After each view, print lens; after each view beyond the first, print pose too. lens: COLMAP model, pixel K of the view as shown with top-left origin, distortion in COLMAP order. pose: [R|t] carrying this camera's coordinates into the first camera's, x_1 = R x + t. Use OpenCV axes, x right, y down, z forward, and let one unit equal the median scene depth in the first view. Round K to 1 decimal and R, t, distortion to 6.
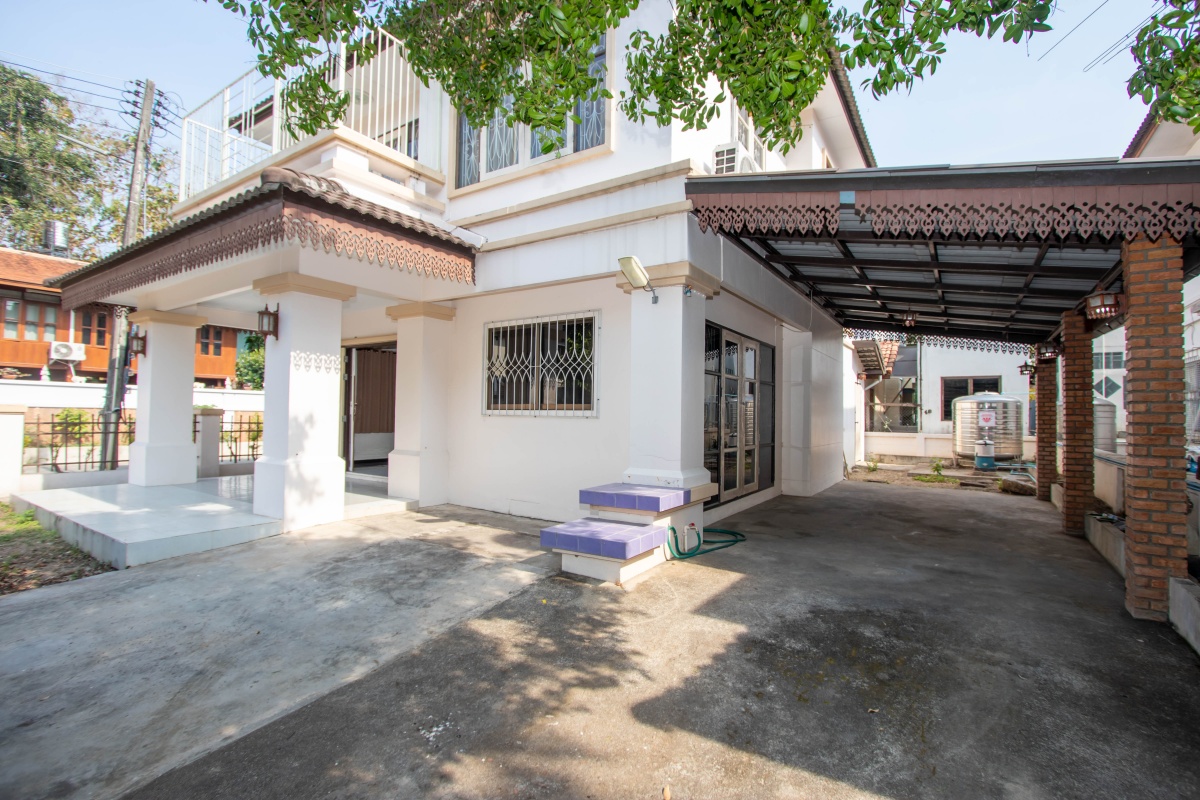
lens RADIAL K [[554.9, 0, 601.5], [0, 554.9, 395.4], [0, 0, 1]] dist [-0.018851, 0.001983]
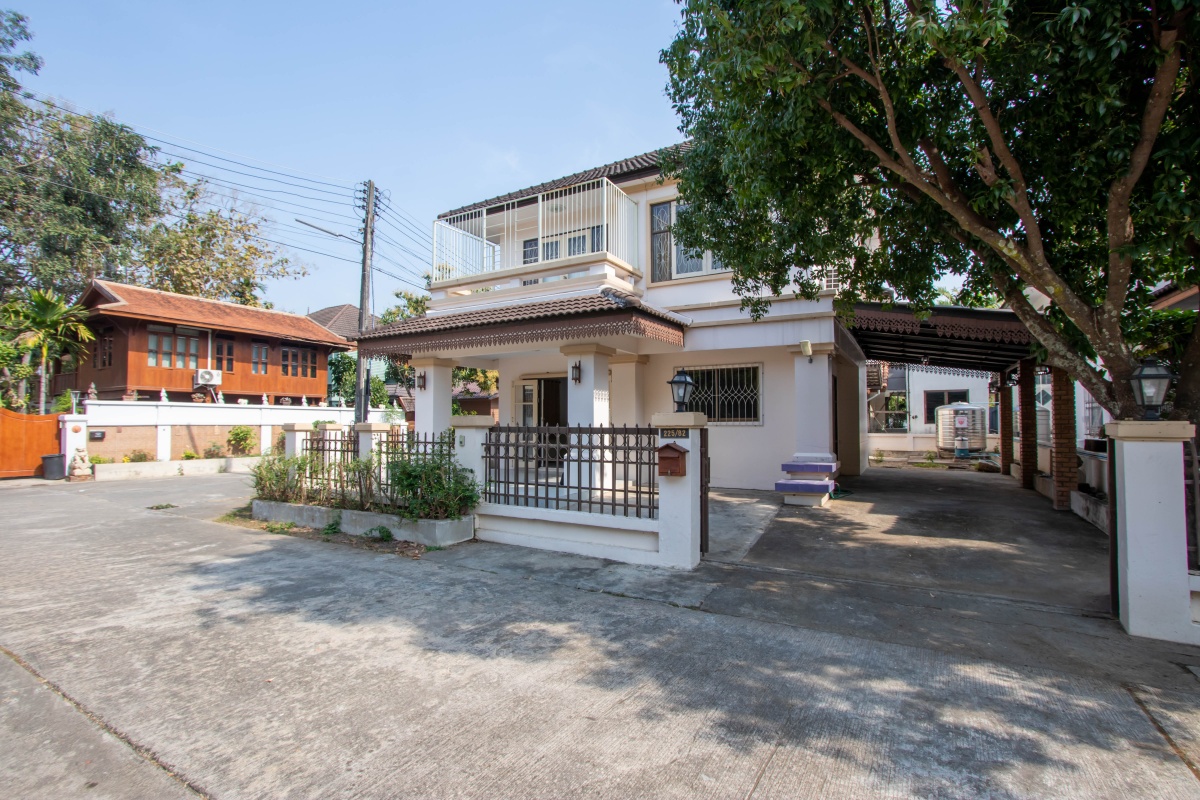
lens RADIAL K [[554.9, 0, 598.0], [0, 554.9, 403.3], [0, 0, 1]] dist [-0.018851, 0.001983]
pose [[0.997922, -0.013946, 0.062903, -0.291423], [0.013964, 0.999902, 0.000151, -0.016835], [-0.062899, 0.000727, 0.998020, -0.316520]]
